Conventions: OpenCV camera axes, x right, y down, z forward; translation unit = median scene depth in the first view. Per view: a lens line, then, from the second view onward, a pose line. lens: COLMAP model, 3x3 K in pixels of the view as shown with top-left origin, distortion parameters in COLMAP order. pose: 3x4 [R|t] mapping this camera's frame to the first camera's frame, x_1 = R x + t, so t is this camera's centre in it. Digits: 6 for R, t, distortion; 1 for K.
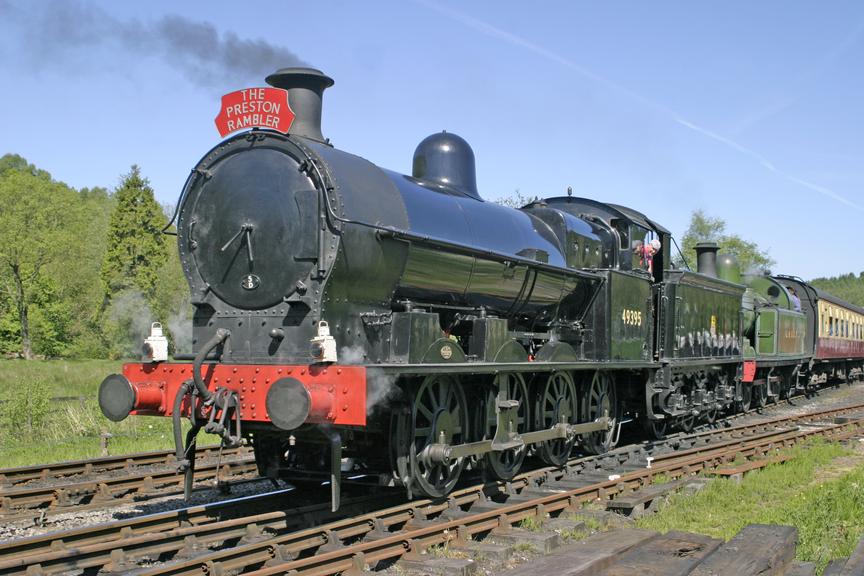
lens RADIAL K [[1121.3, 0, 416.5], [0, 1121.3, 300.2], [0, 0, 1]] dist [-0.167723, 0.043937]
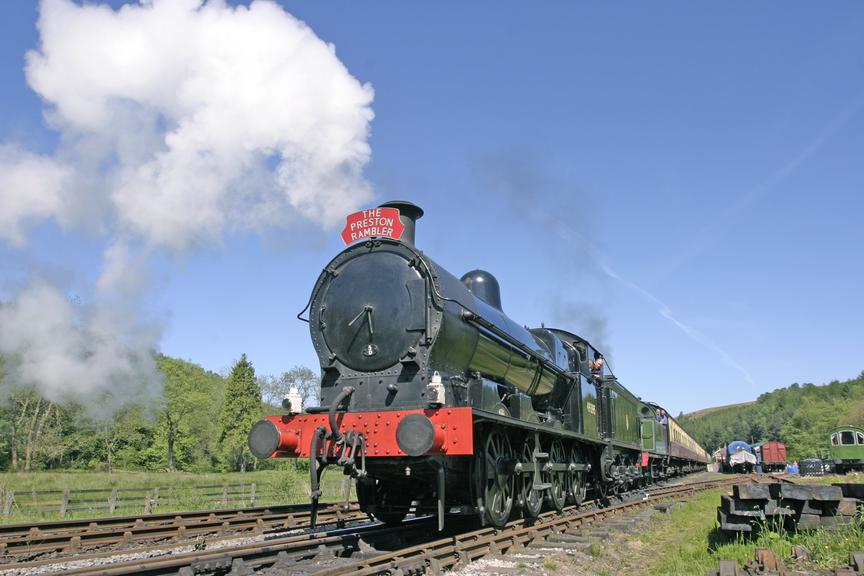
lens RADIAL K [[676.1, 0, 432.0], [0, 676.1, 288.0], [0, 0, 1]] dist [-0.085955, 0.033138]
pose [[0.997502, 0.004138, 0.070522, -0.130664], [0.011483, 0.975508, -0.219663, 0.085846], [-0.069704, 0.219924, 0.973023, 0.208494]]
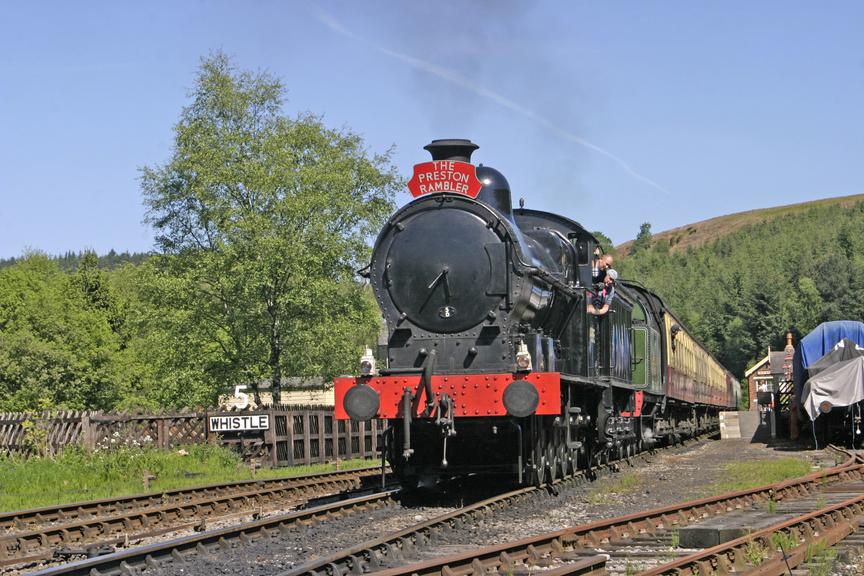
lens RADIAL K [[2599.7, 0, 432.0], [0, 2599.7, 288.0], [0, 0, 1]] dist [0.813328, 0.093881]
pose [[0.942178, -0.008923, 0.334994, -1.162541], [0.011325, 0.999922, -0.005219, -0.028155], [-0.334921, 0.008711, 0.942206, -1.821853]]
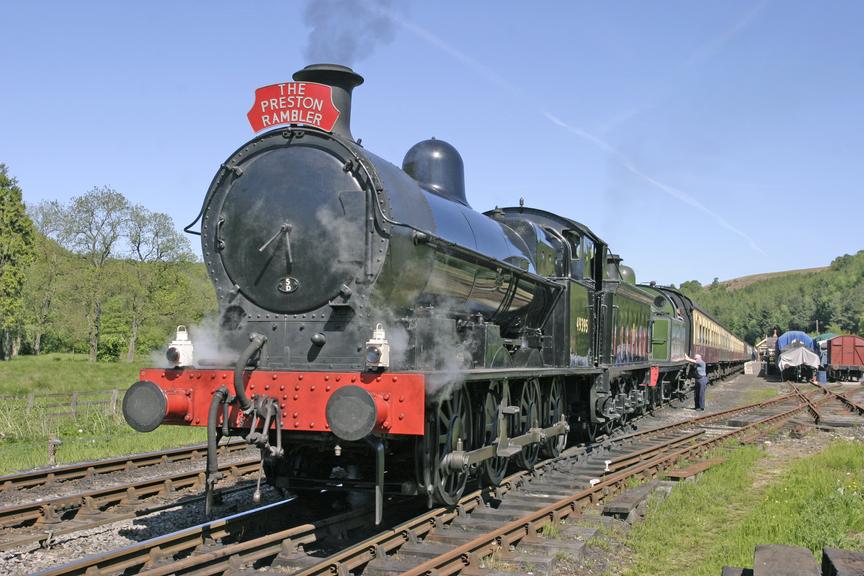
lens RADIAL K [[1052.5, 0, 432.0], [0, 1052.5, 288.0], [0, 0, 1]] dist [-0.049410, 0.051816]
pose [[0.987541, 0.017464, 0.156391, -0.165354], [-0.014959, 0.999740, -0.017185, 0.000213], [-0.156650, 0.014632, 0.987546, 0.087727]]
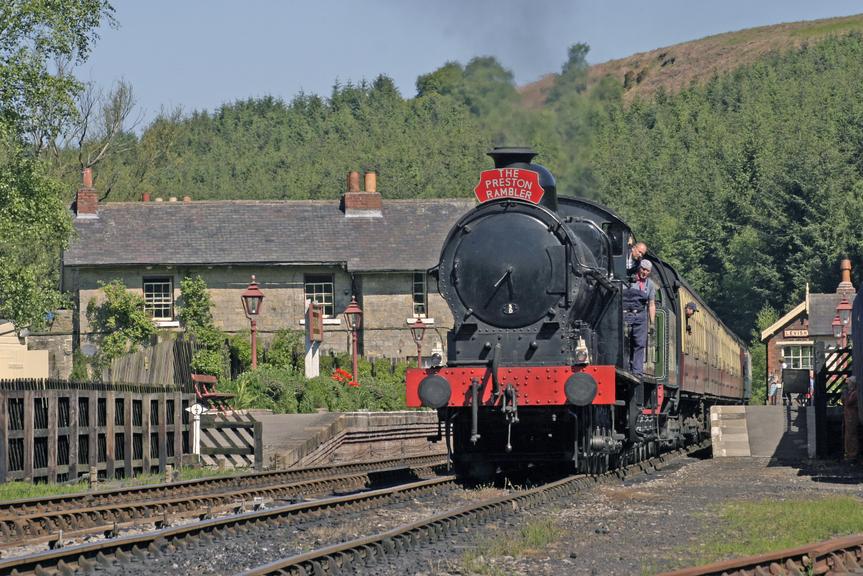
lens RADIAL K [[5257.4, 0, 431.5], [0, 5257.4, 288.0], [0, 0, 1]] dist [2.461664, 18.836464]
pose [[0.921857, -0.004566, 0.387503, -2.771364], [-0.003800, 0.999776, 0.020821, -0.177468], [-0.387511, -0.020667, 0.921633, -5.004489]]
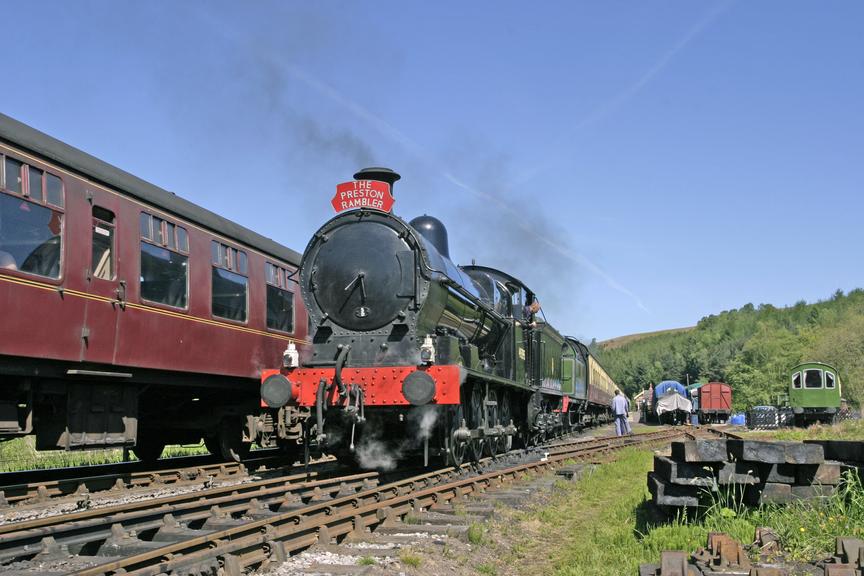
lens RADIAL K [[1020.2, 0, 455.2], [0, 1020.2, 271.0], [0, 0, 1]] dist [-0.137463, 0.674232]
pose [[0.959191, 0.022275, 0.281880, -0.403950], [0.005704, 0.995165, -0.098052, 0.061050], [-0.282701, 0.095659, 0.954426, -0.310103]]
